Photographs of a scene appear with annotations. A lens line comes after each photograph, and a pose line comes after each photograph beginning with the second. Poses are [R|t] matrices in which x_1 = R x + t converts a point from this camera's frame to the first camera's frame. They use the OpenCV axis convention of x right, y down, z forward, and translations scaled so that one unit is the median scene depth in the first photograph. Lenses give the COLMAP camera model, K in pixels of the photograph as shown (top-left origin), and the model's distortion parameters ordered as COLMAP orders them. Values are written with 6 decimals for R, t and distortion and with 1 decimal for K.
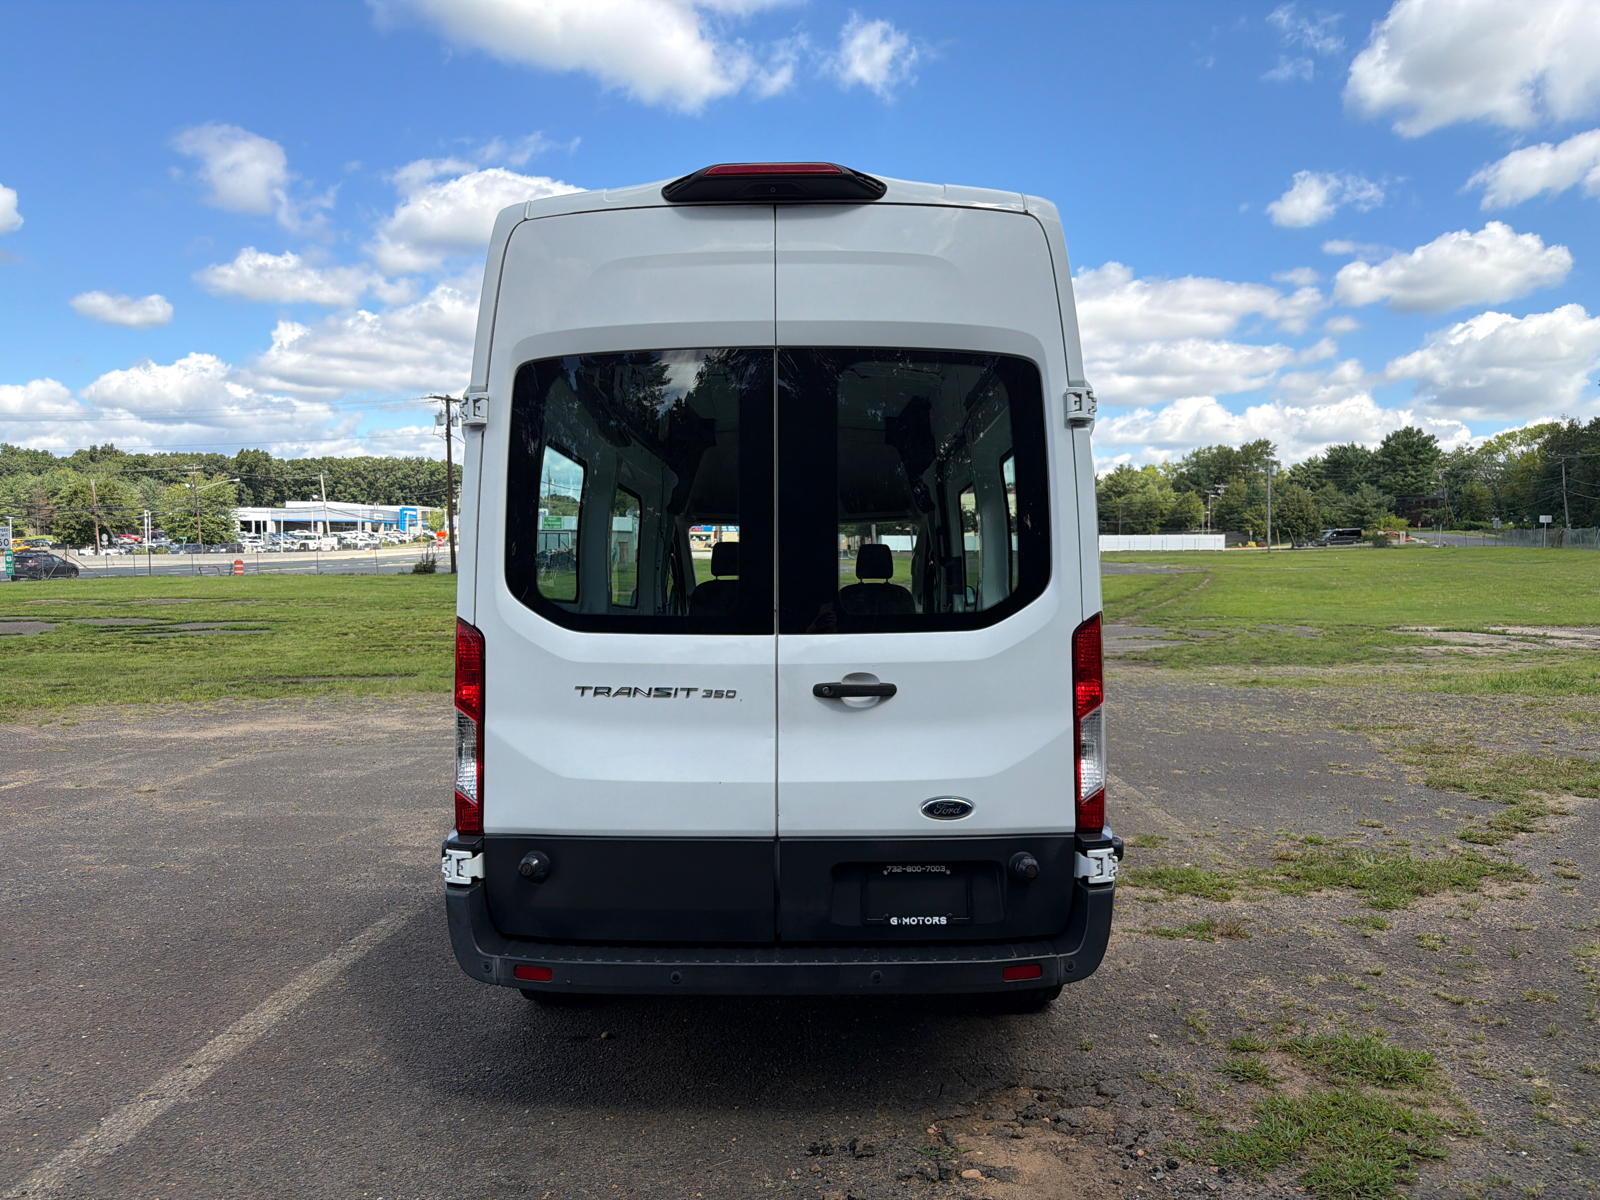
lens RADIAL K [[1163.9, 0, 788.7], [0, 1163.9, 594.7], [0, 0, 1]] dist [0.037895, 0.000088]
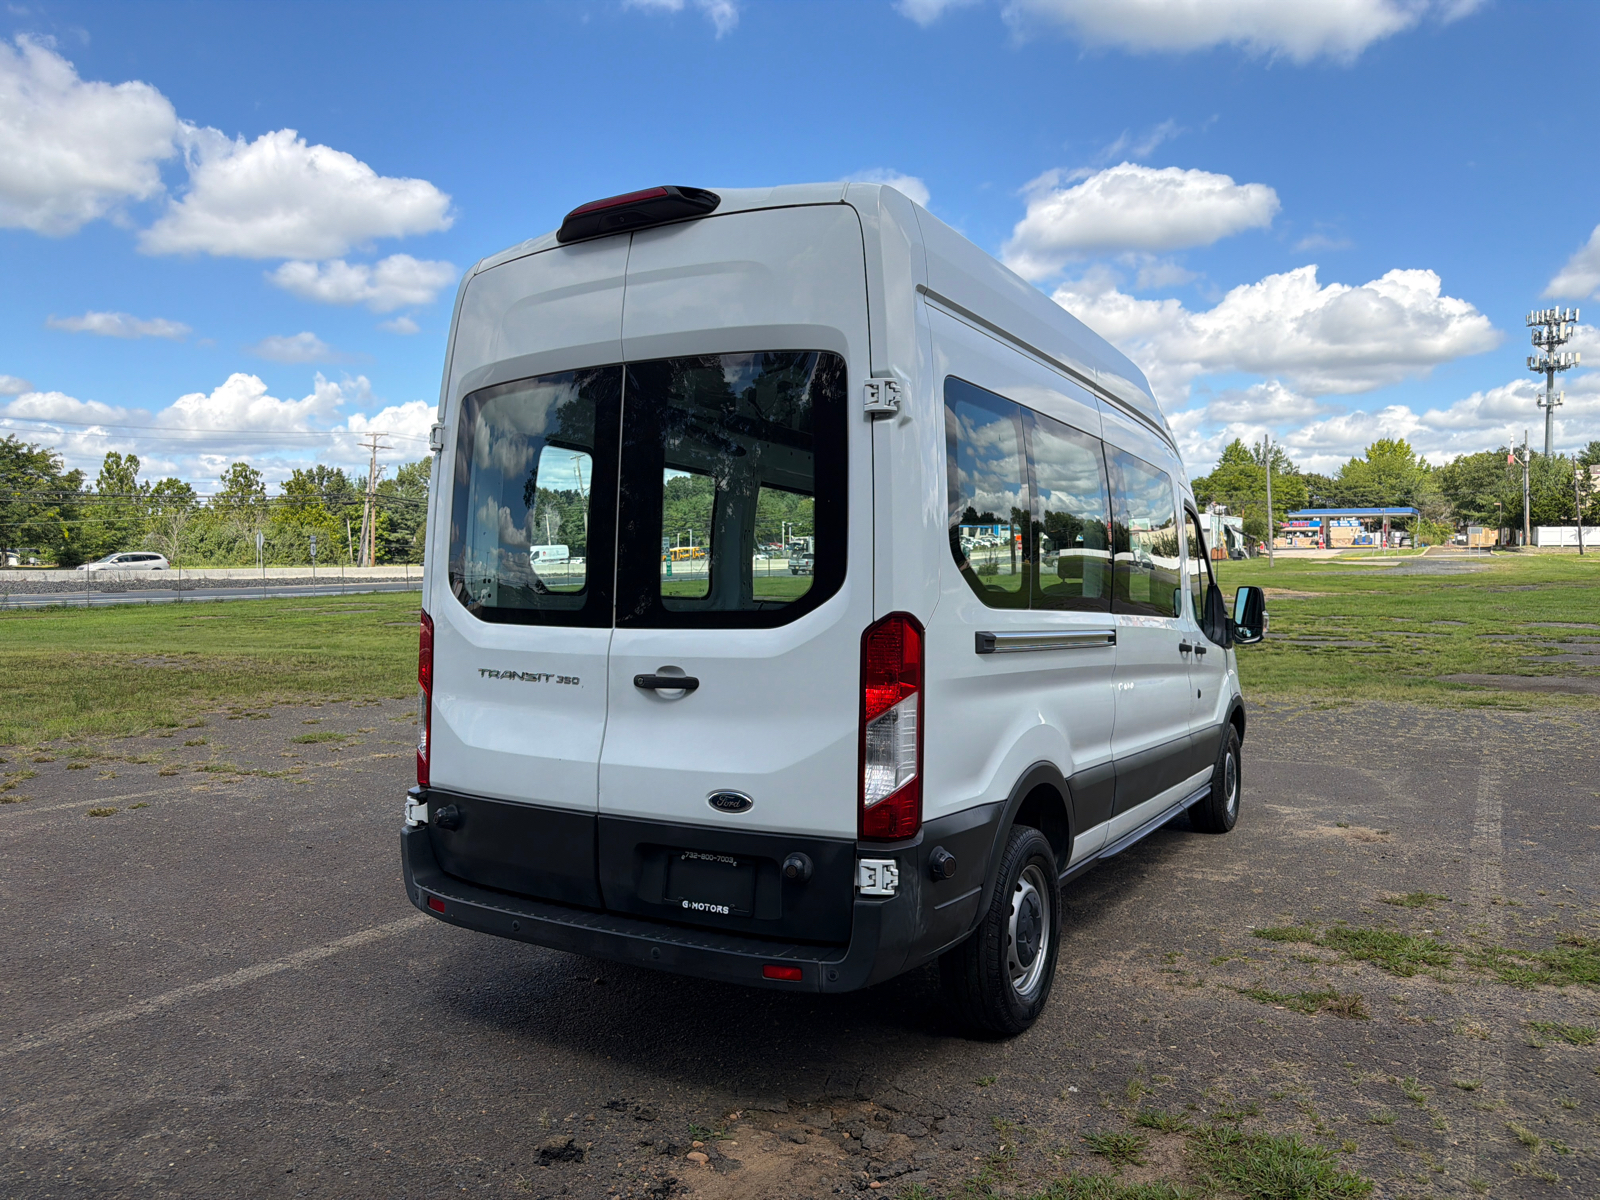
lens RADIAL K [[1160.9, 0, 792.9], [0, 1160.9, 600.0], [0, 0, 1]] dist [0.019153, -0.006835]
pose [[0.871994, 0.010463, -0.489405, 0.653990], [-0.008201, 0.999943, 0.006767, -0.000596], [0.489448, -0.001887, 0.872031, 0.134275]]
